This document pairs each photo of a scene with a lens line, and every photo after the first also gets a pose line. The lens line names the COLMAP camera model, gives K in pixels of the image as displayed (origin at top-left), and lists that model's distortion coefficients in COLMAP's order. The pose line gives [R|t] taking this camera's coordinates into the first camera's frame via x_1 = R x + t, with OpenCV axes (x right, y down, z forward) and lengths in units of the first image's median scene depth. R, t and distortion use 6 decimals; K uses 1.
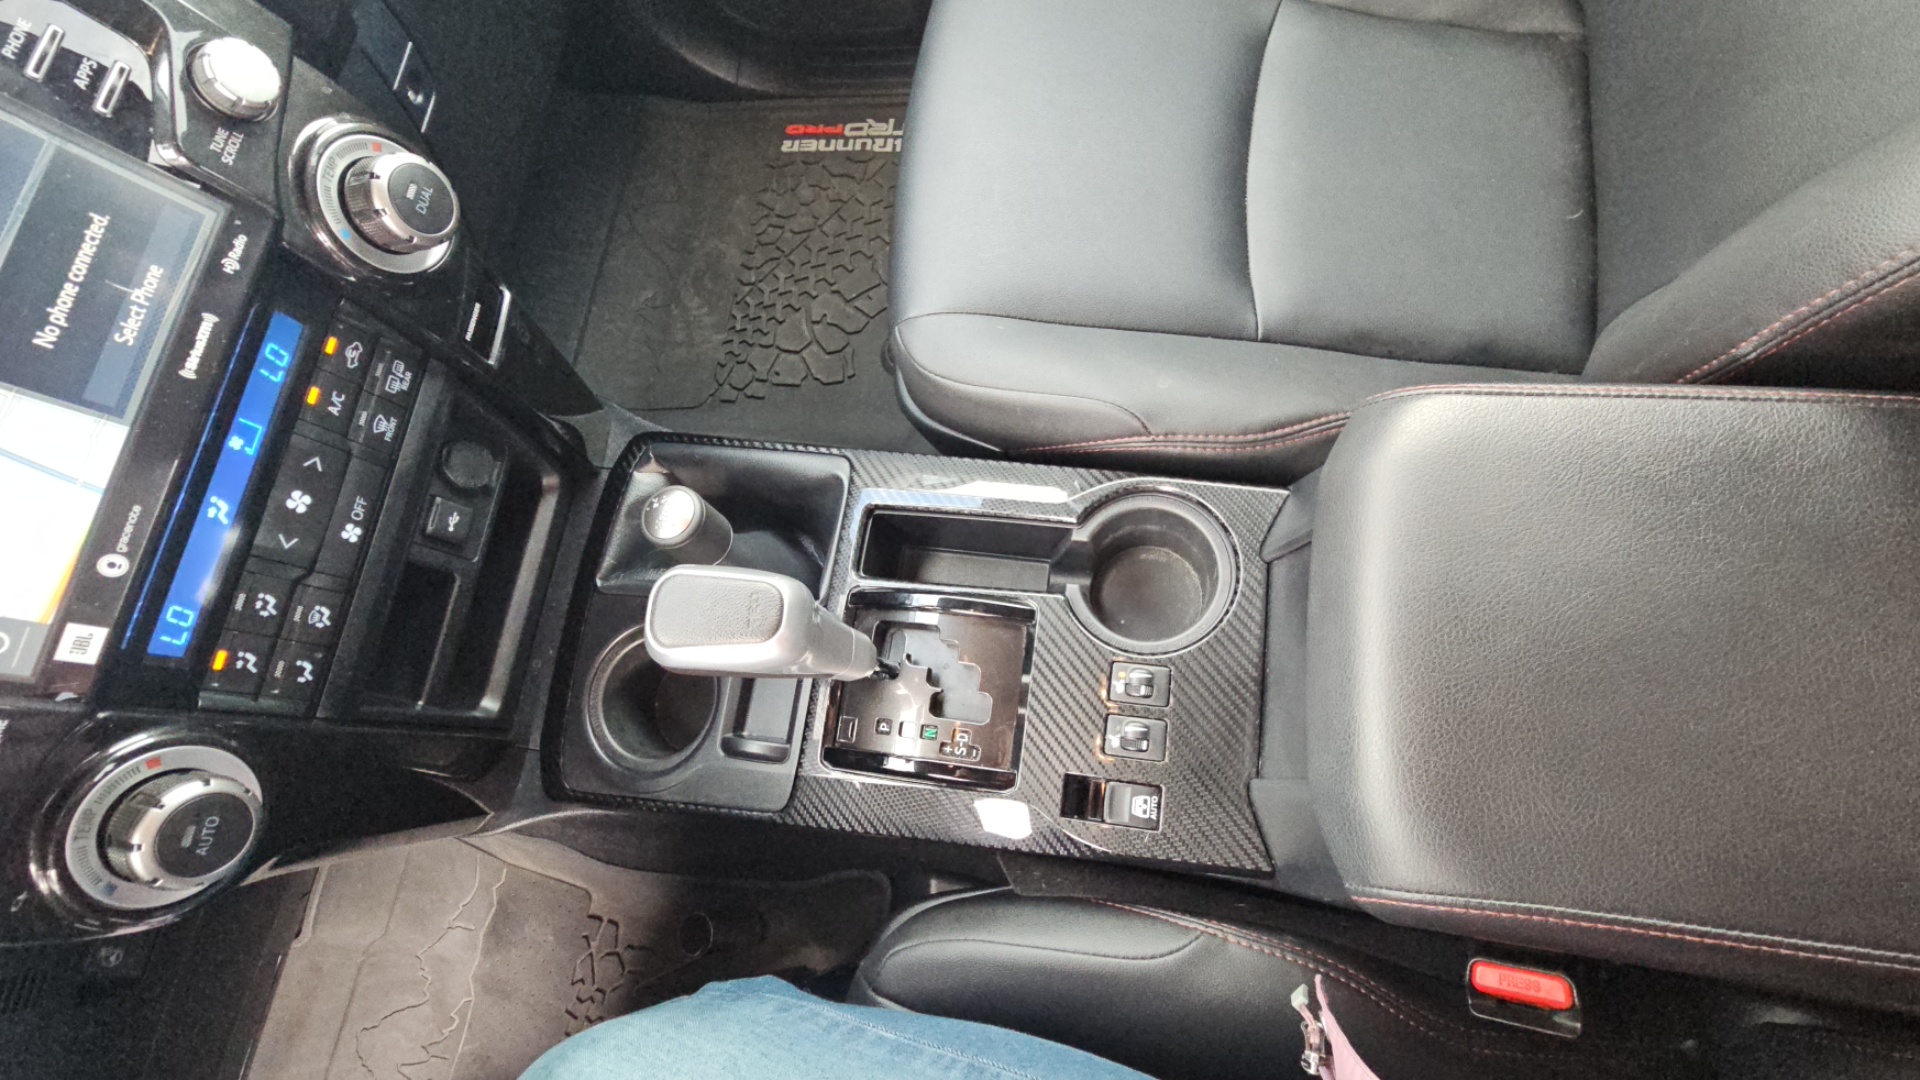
lens RADIAL K [[857.2, 0, 973.1], [0, 857.2, 542.6], [0, 0, 1]] dist [0.010660, -0.008428]
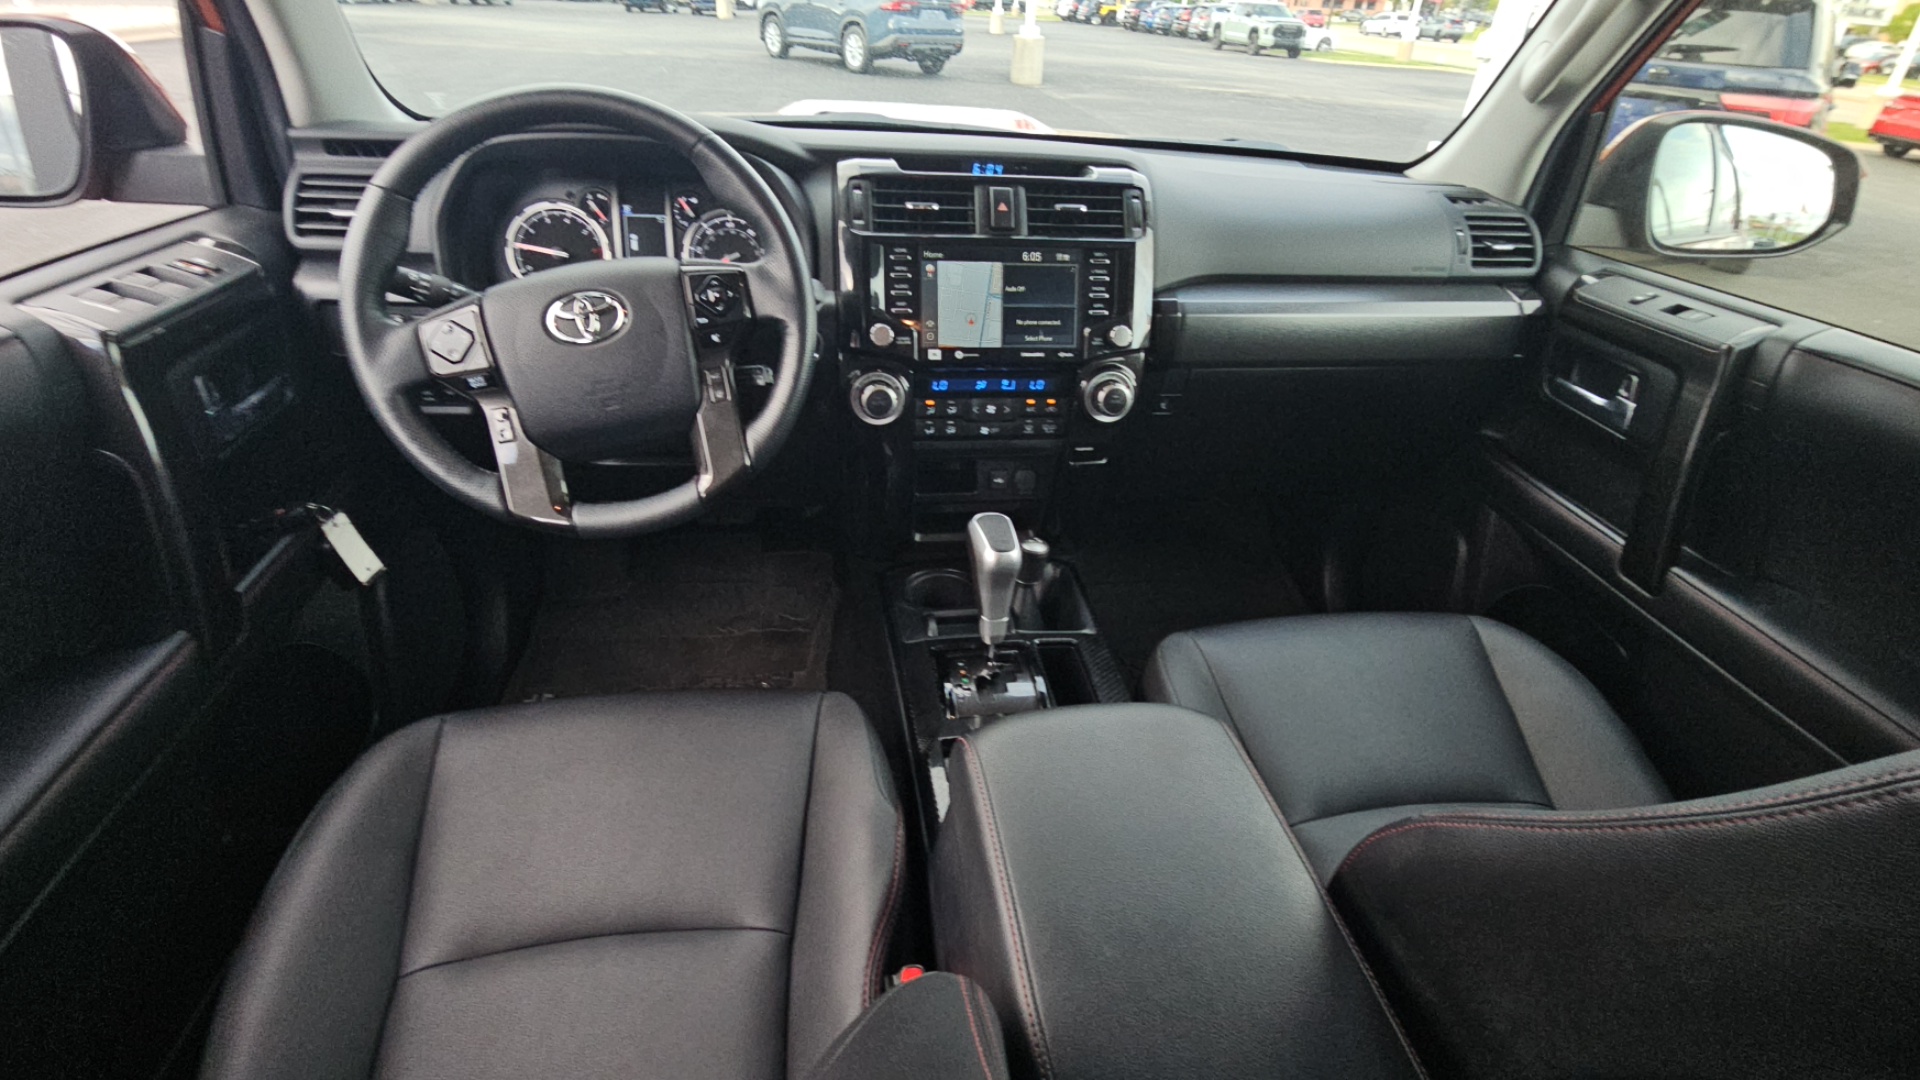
lens RADIAL K [[857.2, 0, 981.5], [0, 857.2, 541.1], [0, 0, 1]] dist [0.010660, -0.008428]
pose [[0.278810, 0.674627, -0.683479, 1.297255], [-0.948846, 0.303326, -0.087664, 0.337910], [0.148176, 0.672957, 0.724688, -0.650024]]
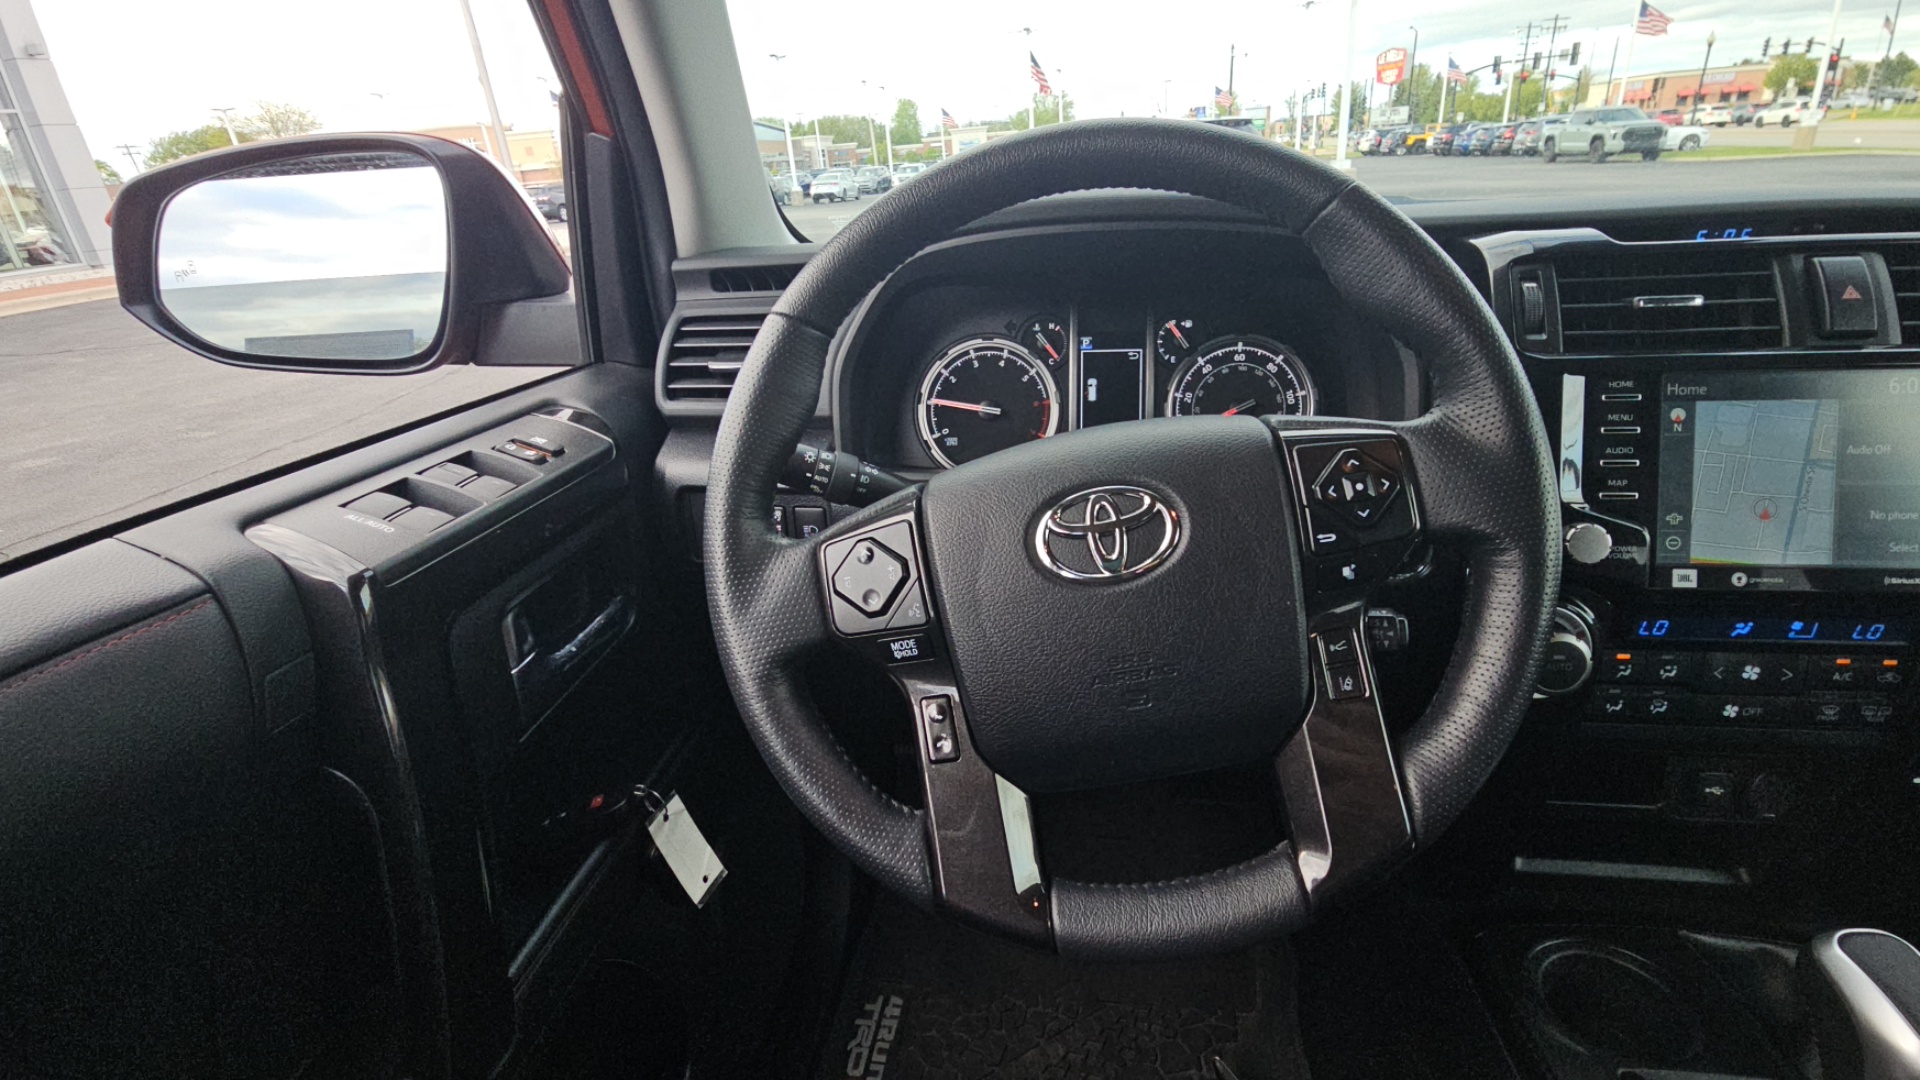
lens RADIAL K [[857.2, 0, 982.6], [0, 857.2, 546.7], [0, 0, 1]] dist [0.010660, -0.008428]
pose [[0.011913, 0.571669, -0.820398, 0.212168], [-0.947103, 0.269598, 0.174107, 0.827002], [0.320709, 0.774927, 0.544641, -0.297129]]
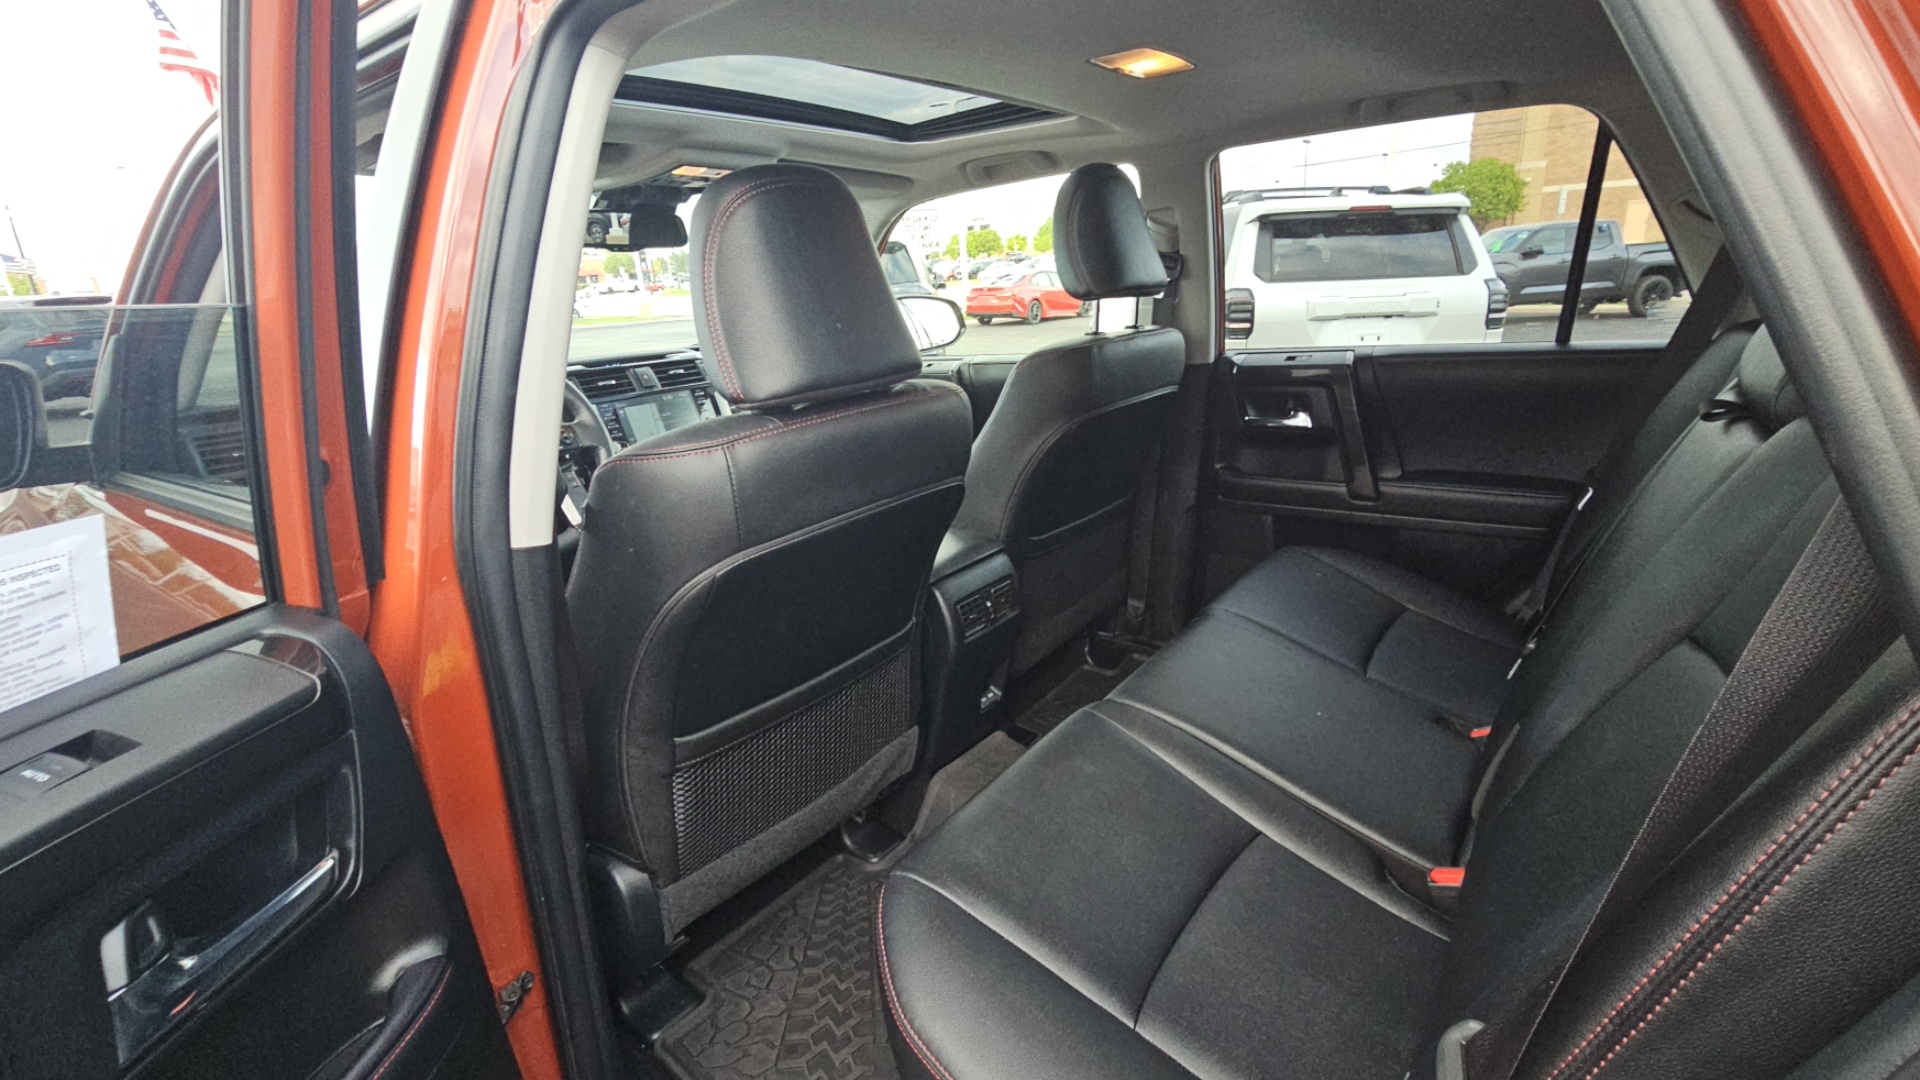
lens RADIAL K [[857.2, 0, 978.7], [0, 857.2, 543.5], [0, 0, 1]] dist [0.010660, -0.008428]
pose [[0.871420, 0.275907, -0.405589, 2.755576], [-0.490056, 0.526302, -0.694875, 2.622759], [0.021742, 0.804289, 0.593840, -1.531177]]
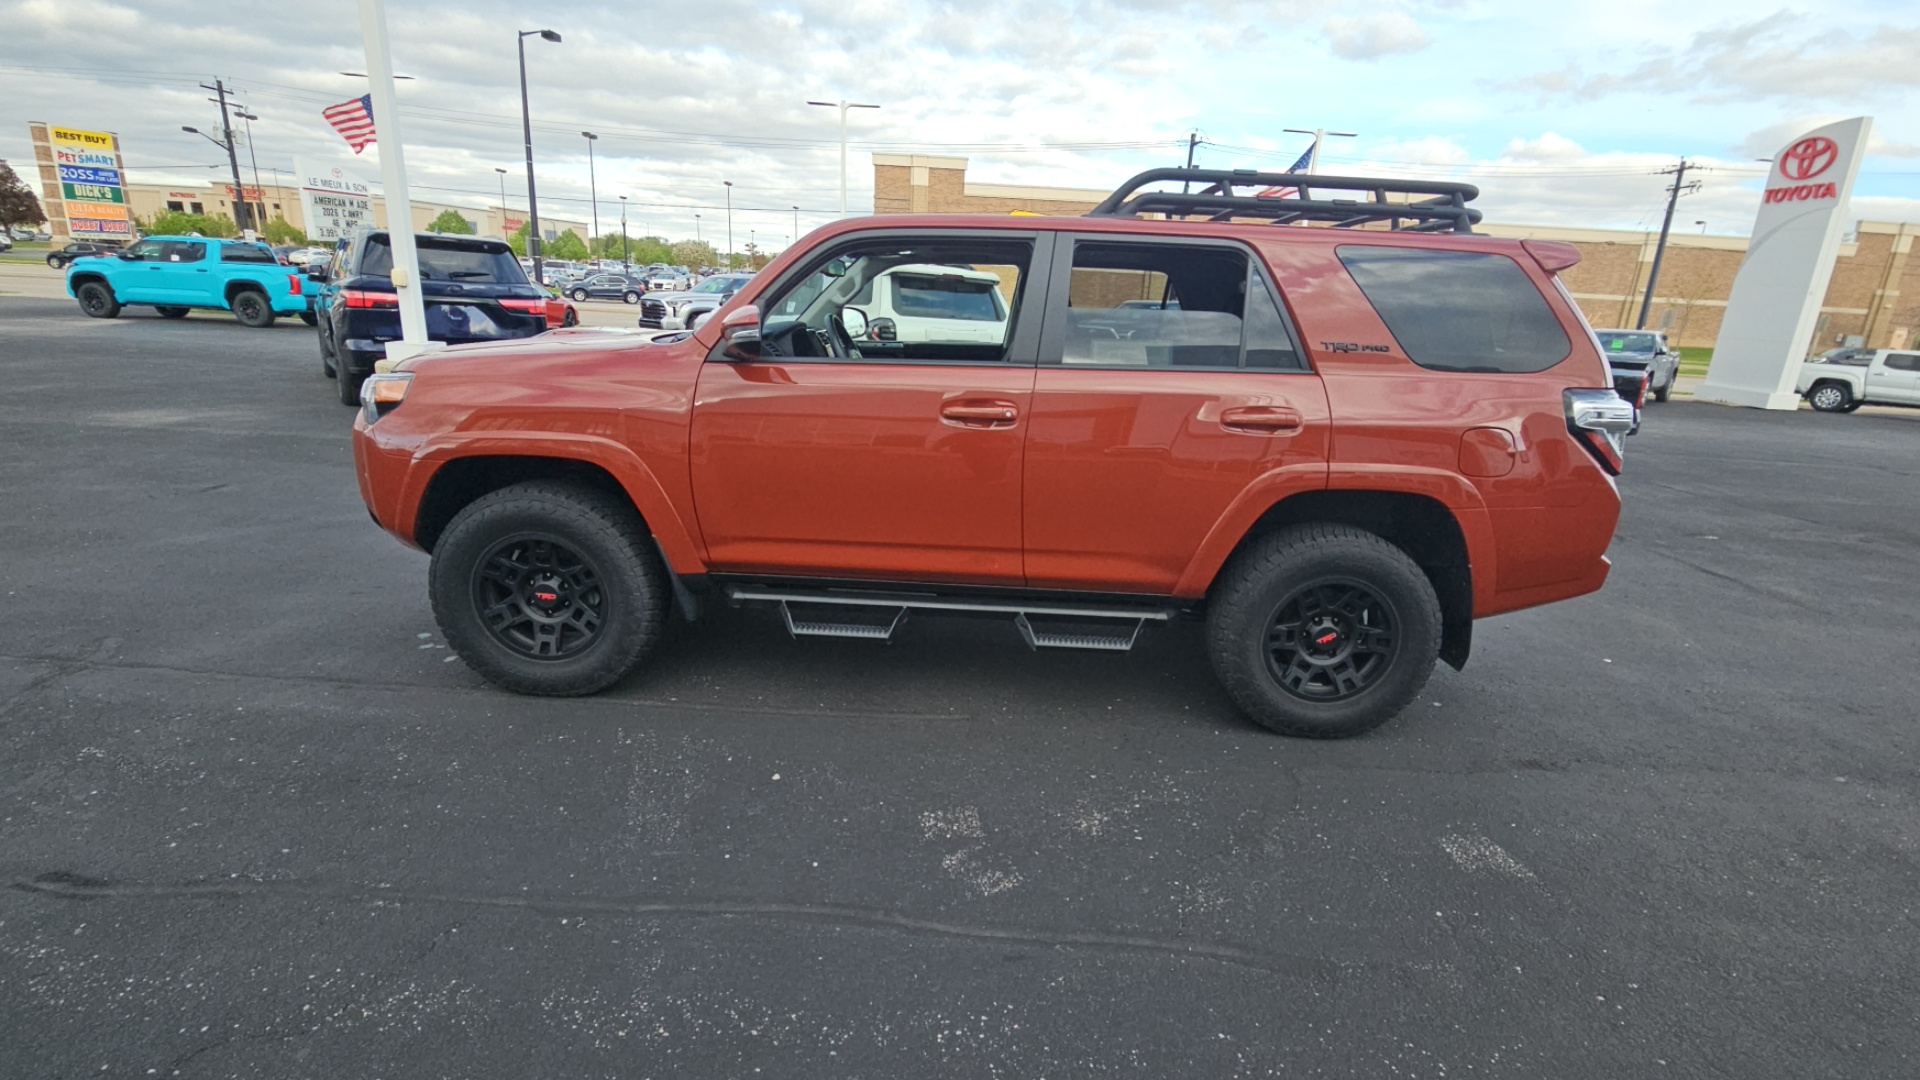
lens RADIAL K [[857.2, 0, 973.5], [0, 857.2, 530.8], [0, 0, 1]] dist [0.010660, -0.008428]
pose [[0.964903, 0.198264, 0.172203, -0.625230], [0.048699, 0.509277, -0.859224, 9.222127], [-0.258052, 0.837454, 0.481747, -2.760674]]
